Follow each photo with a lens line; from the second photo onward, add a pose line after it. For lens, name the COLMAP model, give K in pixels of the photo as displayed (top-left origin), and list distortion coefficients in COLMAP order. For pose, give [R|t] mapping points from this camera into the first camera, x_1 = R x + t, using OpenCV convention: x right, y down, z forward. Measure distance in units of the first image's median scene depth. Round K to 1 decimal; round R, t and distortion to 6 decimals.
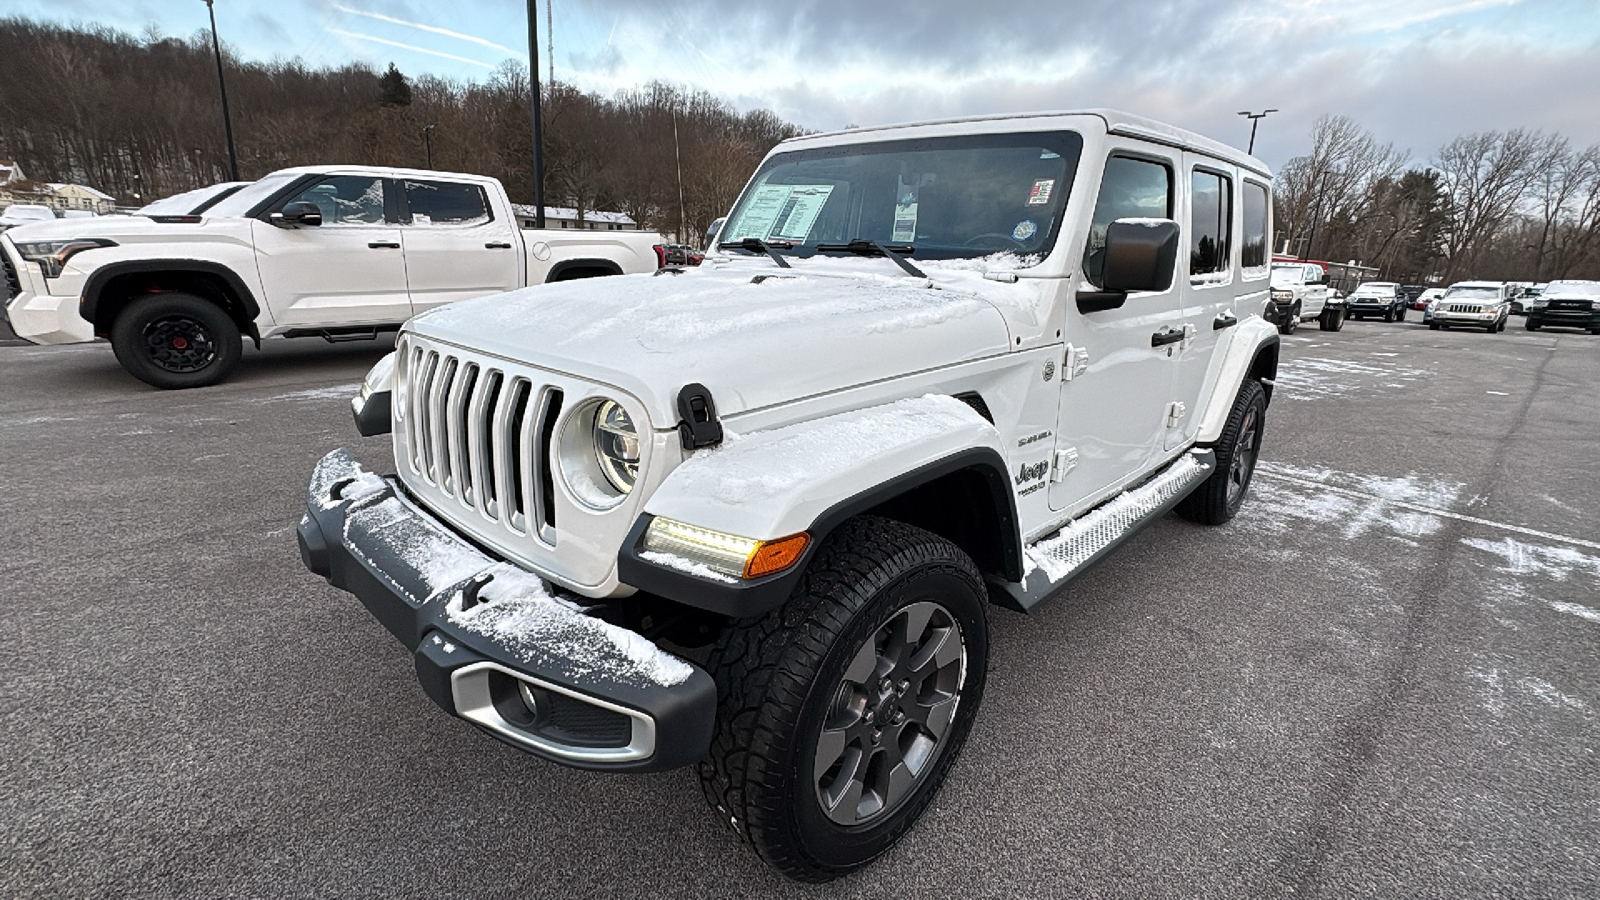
lens RADIAL K [[735.6, 0, 800.0], [0, 735.6, 450.0], [0, 0, 1]] dist [-0.000439, -0.000441]
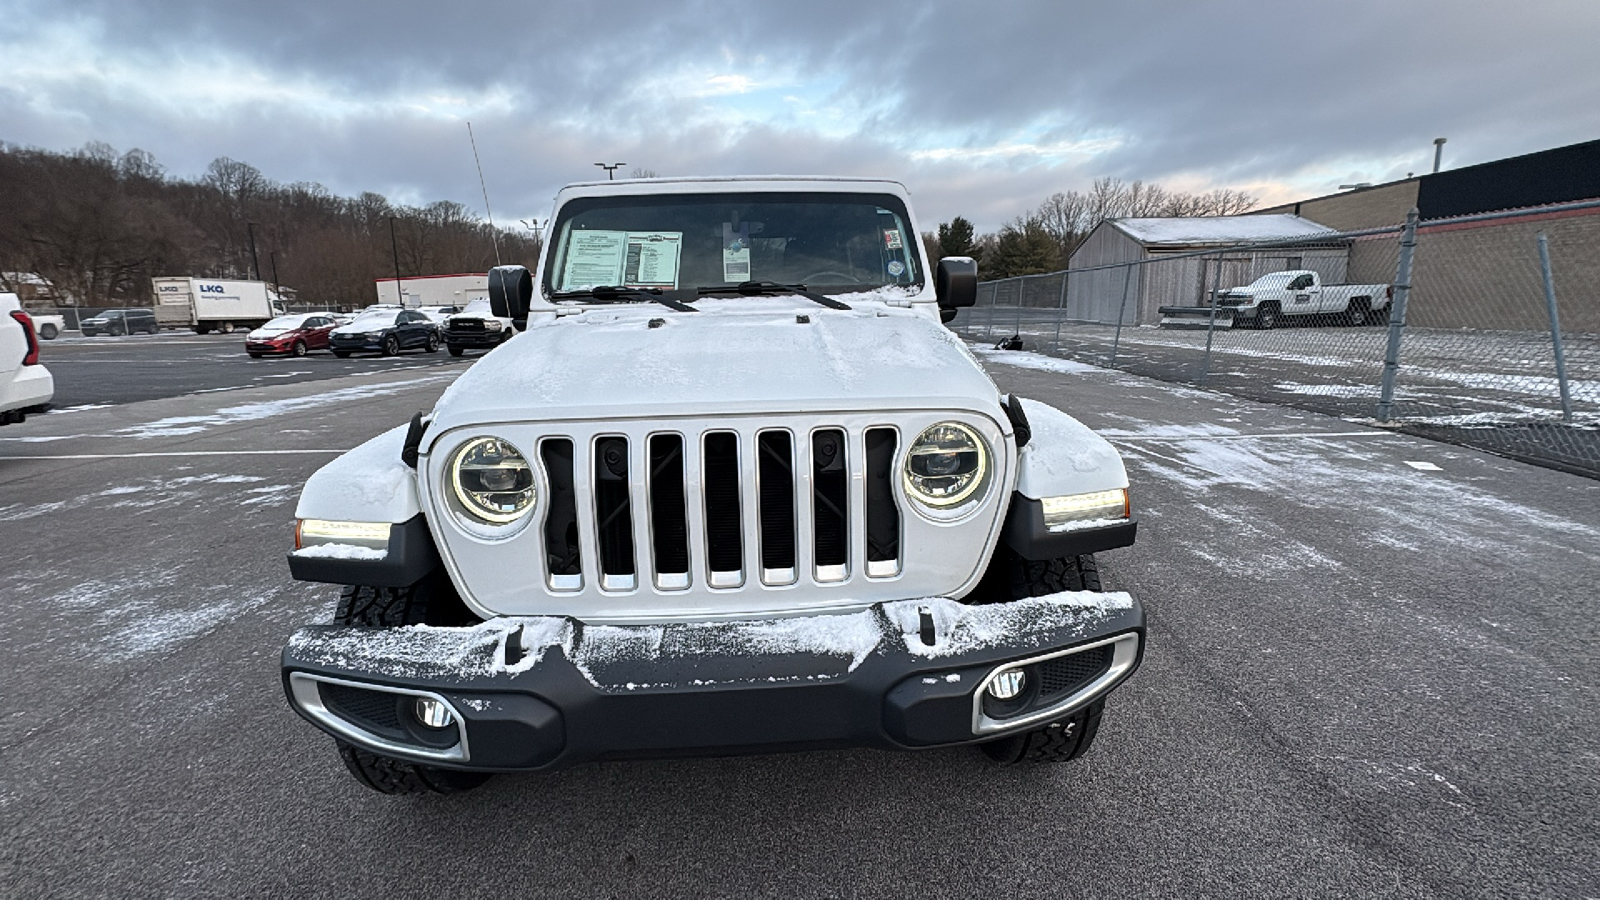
lens RADIAL K [[767.4, 0, 800.0], [0, 767.4, 450.0], [0, 0, 1]] dist [0.018566, -0.000177]
pose [[0.687522, -0.199915, 0.698103, -0.665020], [0.239033, 0.970086, 0.042392, -0.070669], [-0.685694, 0.137724, 0.714741, 0.163127]]
